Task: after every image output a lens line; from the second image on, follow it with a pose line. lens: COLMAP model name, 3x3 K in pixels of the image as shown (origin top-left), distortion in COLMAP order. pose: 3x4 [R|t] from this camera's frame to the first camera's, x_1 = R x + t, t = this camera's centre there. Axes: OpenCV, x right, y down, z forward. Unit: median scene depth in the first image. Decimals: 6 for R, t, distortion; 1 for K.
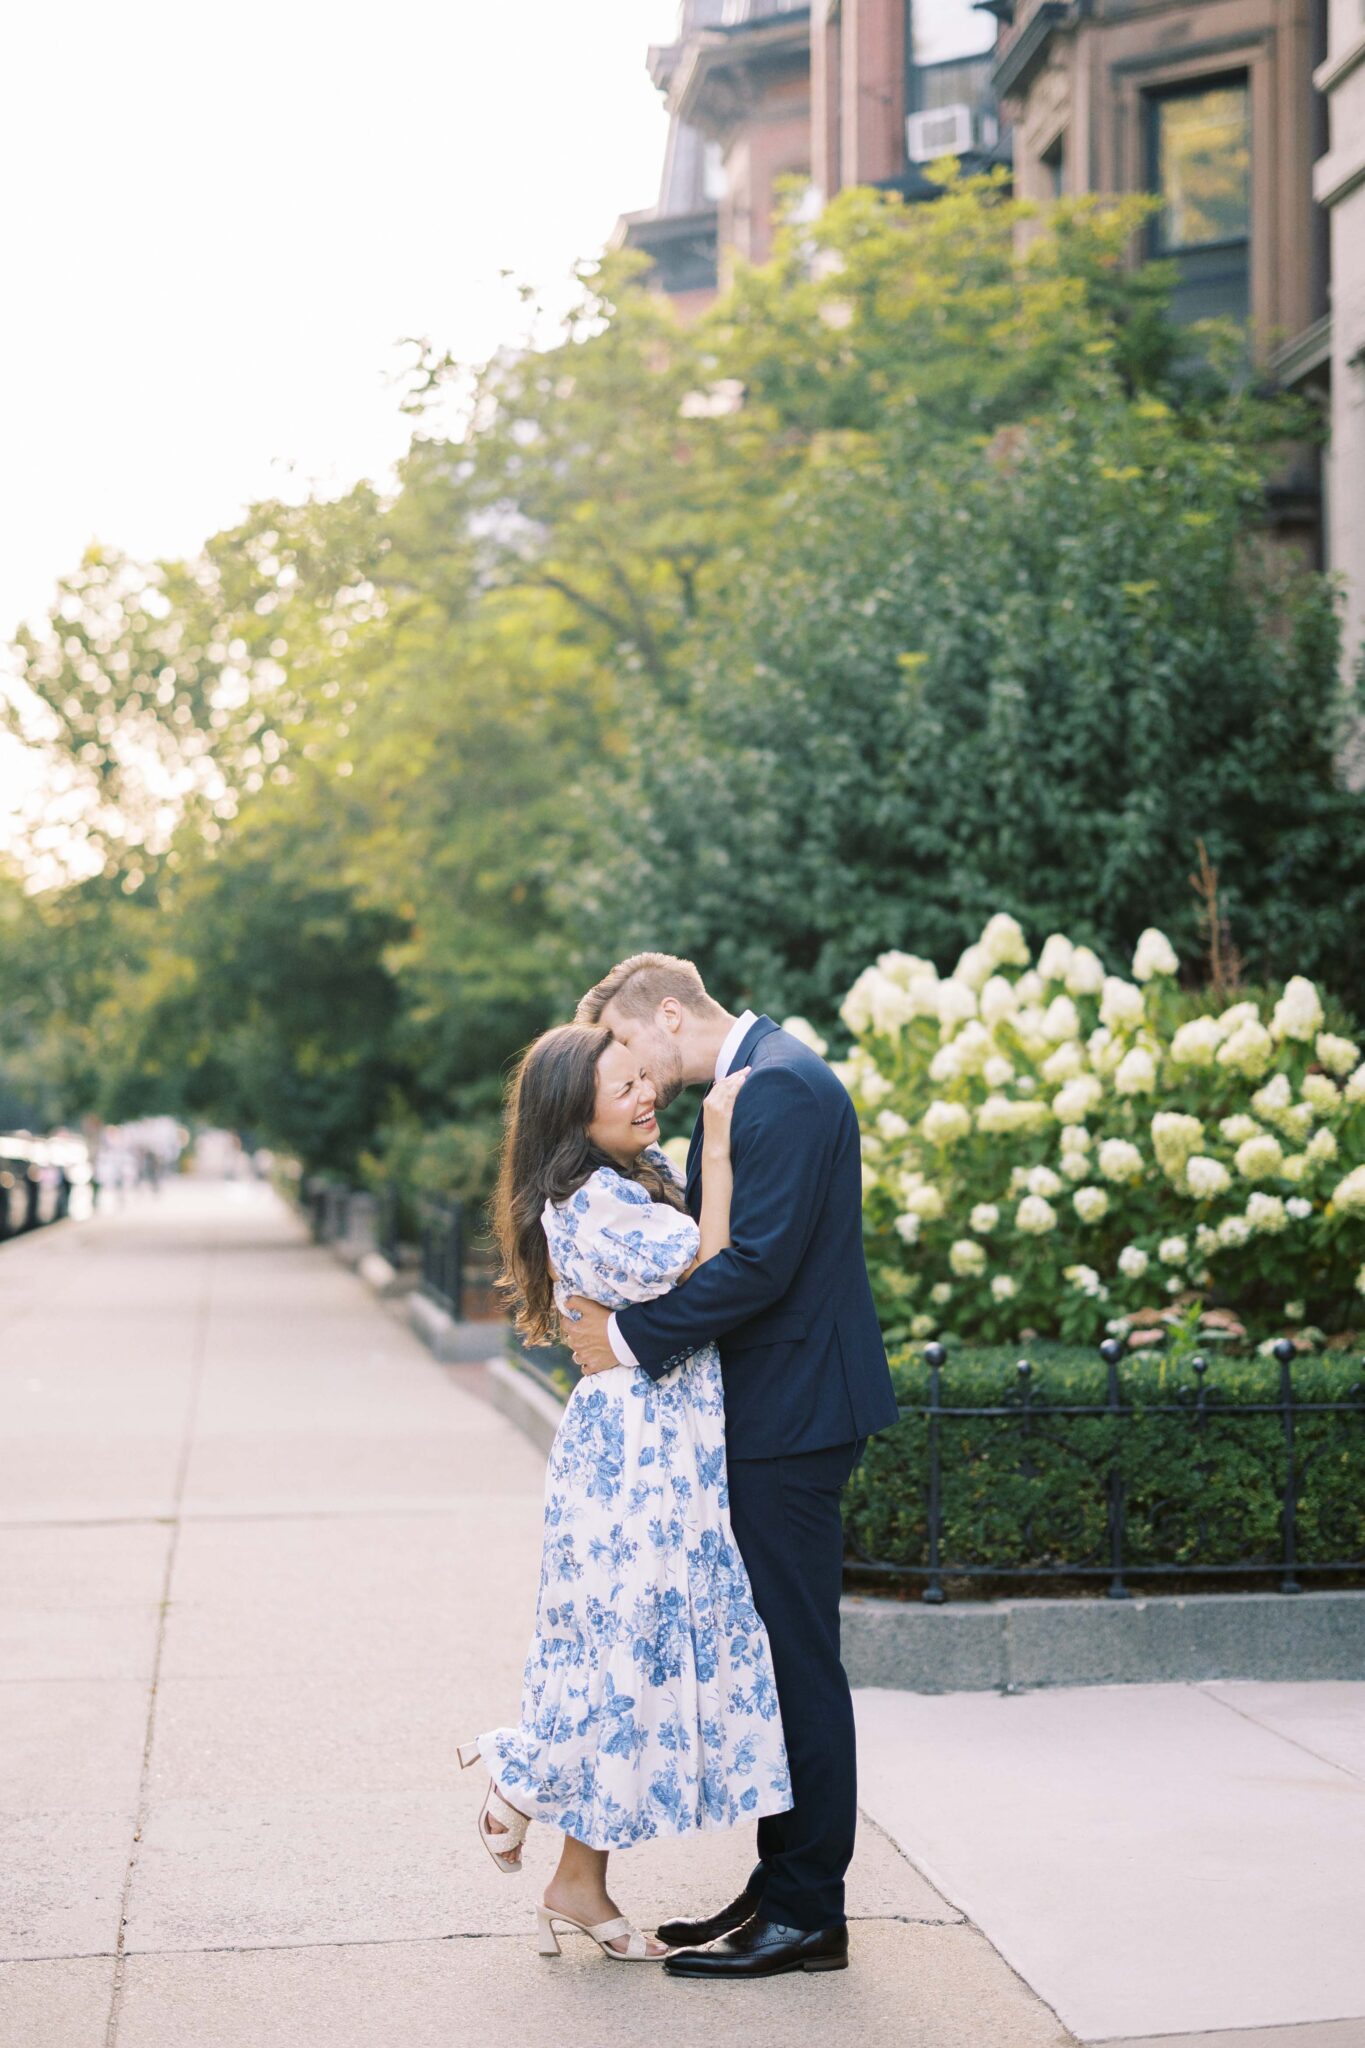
lens RADIAL K [[3303.7, 0, 720.6], [0, 3303.7, 1030.4], [0, 0, 1]] dist [0.044478, 0.000000]
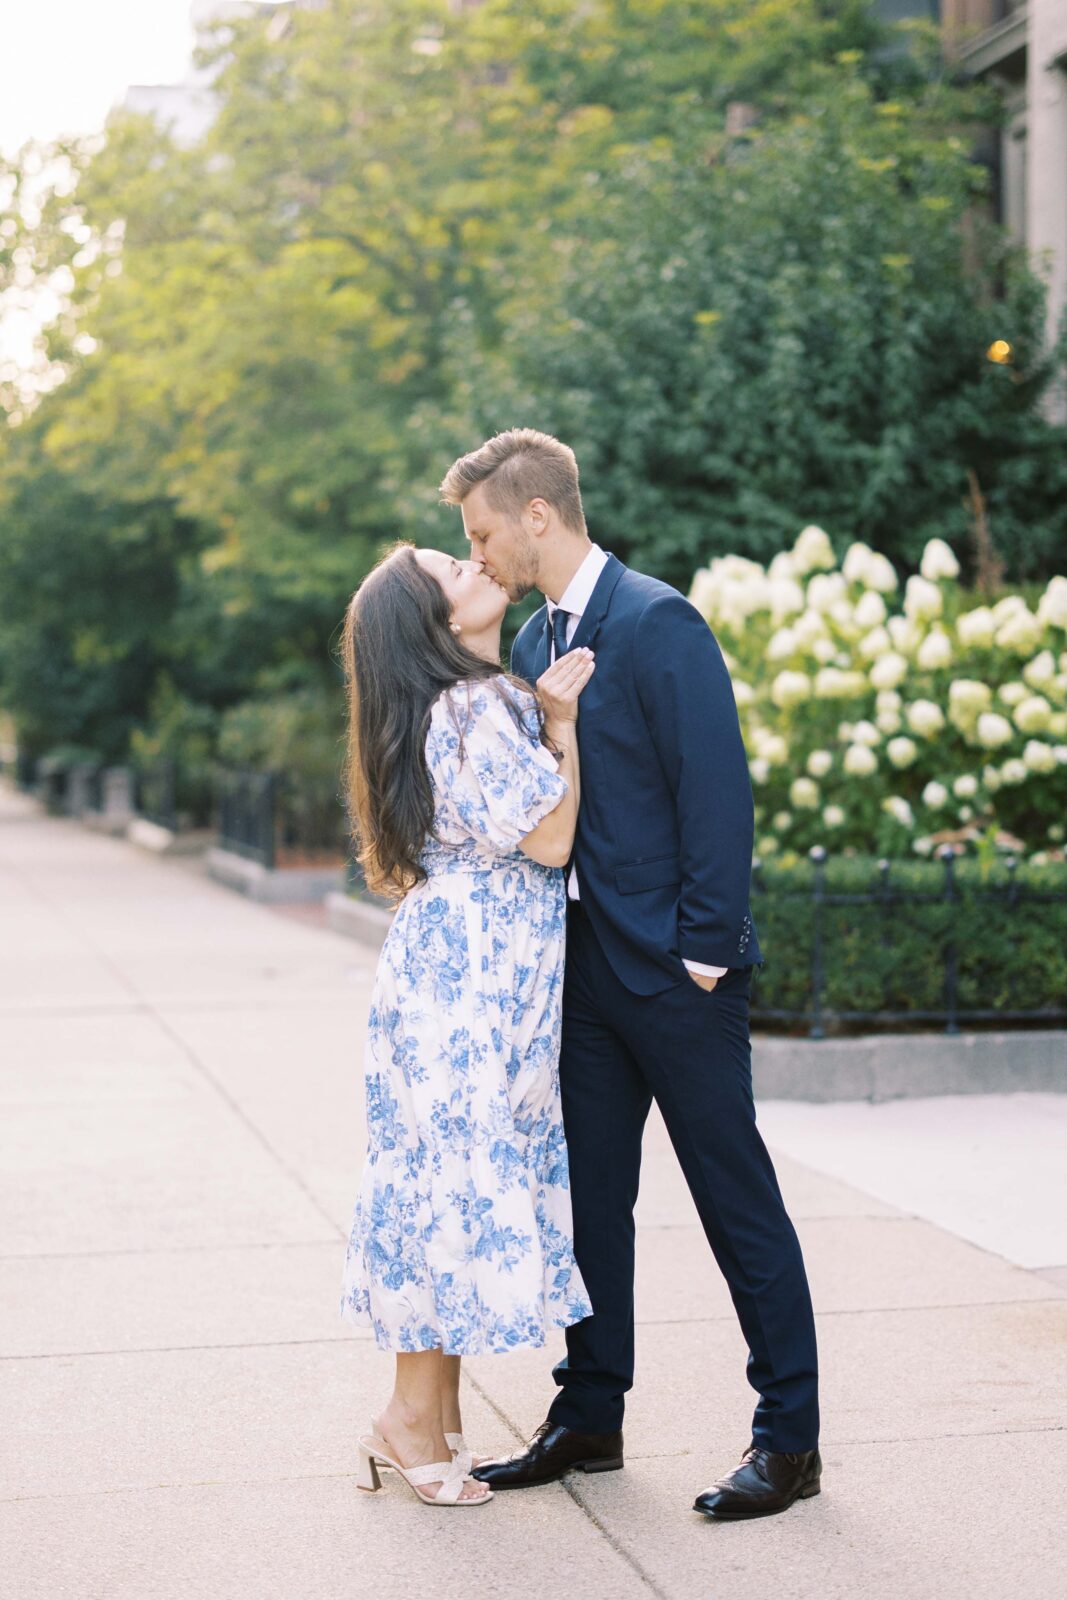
lens RADIAL K [[3175.8, 0, 508.6], [0, 3175.8, 783.3], [0, 0, 1]] dist [0.057723, 0.000000]
pose [[0.998100, 0.000509, 0.061614, -0.087256], [-0.003468, 0.998844, 0.047937, 0.003665], [-0.061518, -0.048059, 0.996948, -0.176060]]
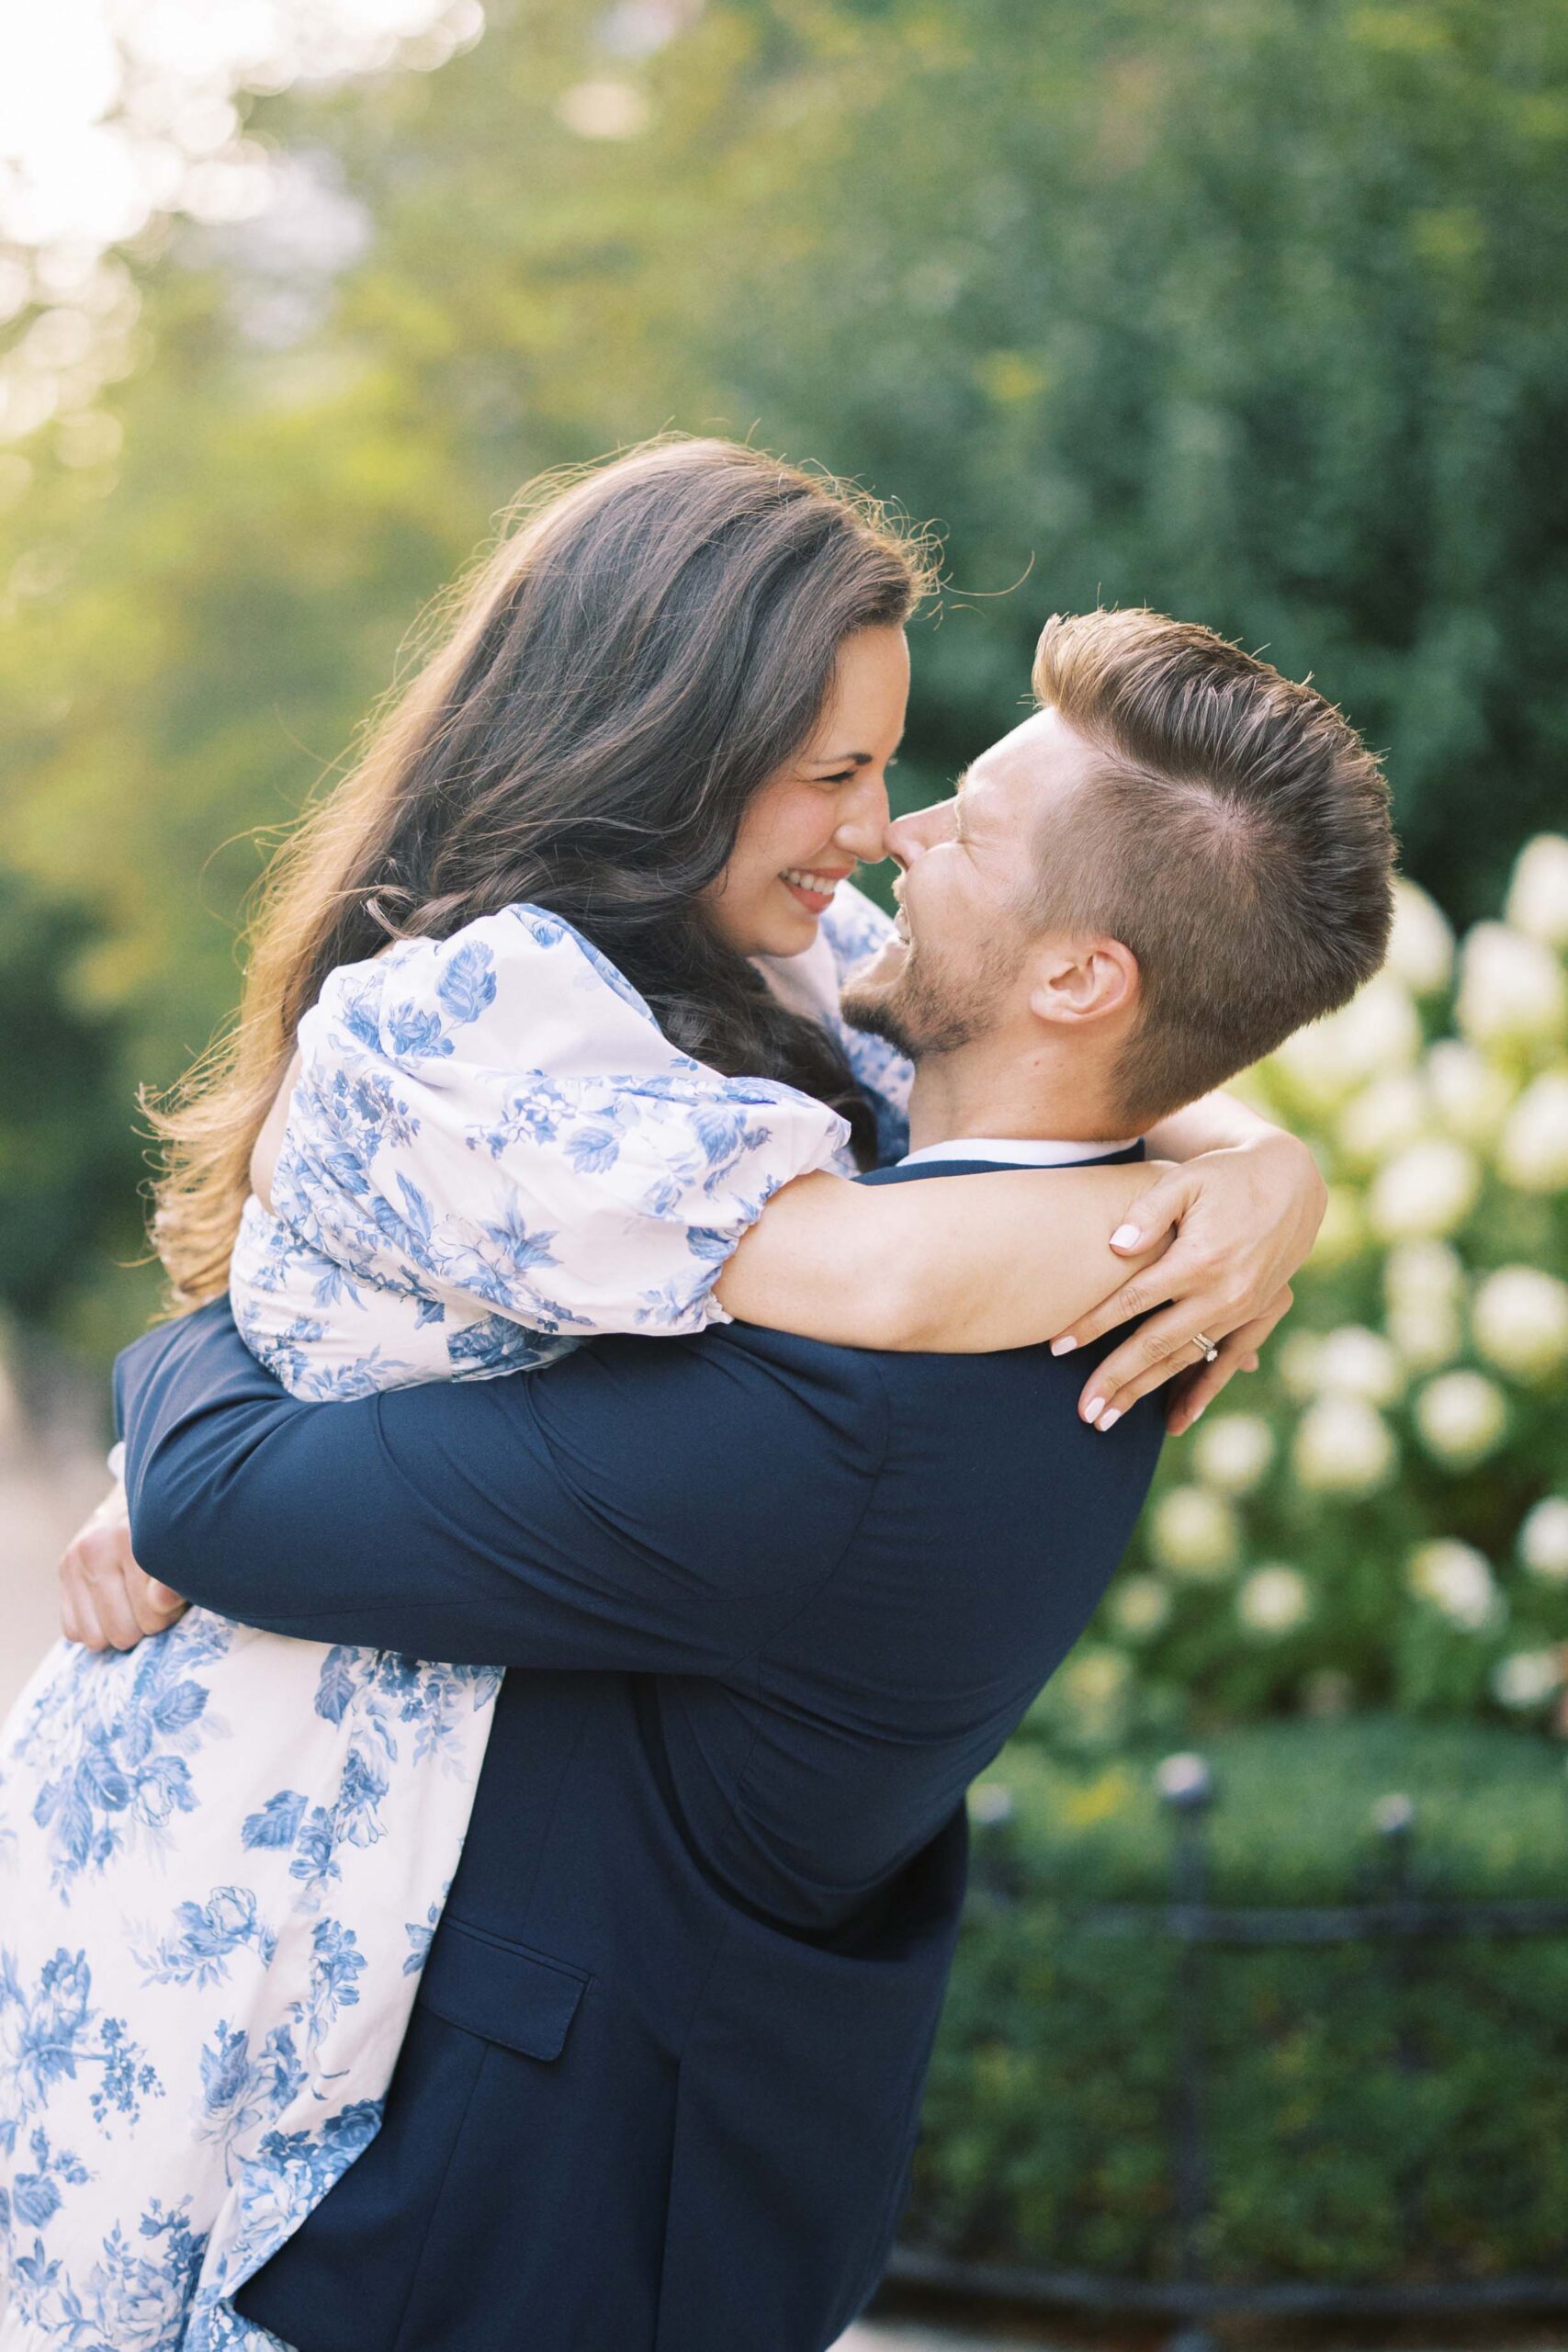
lens RADIAL K [[4667.9, 0, 767.0], [0, 4667.9, 1197.5], [0, 0, 1]] dist [0.057723, 0.000000]
pose [[0.999614, -0.007194, 0.026817, -0.003247], [0.006756, 0.999843, 0.016397, 0.006829], [-0.026931, -0.016210, 0.999506, 0.245288]]
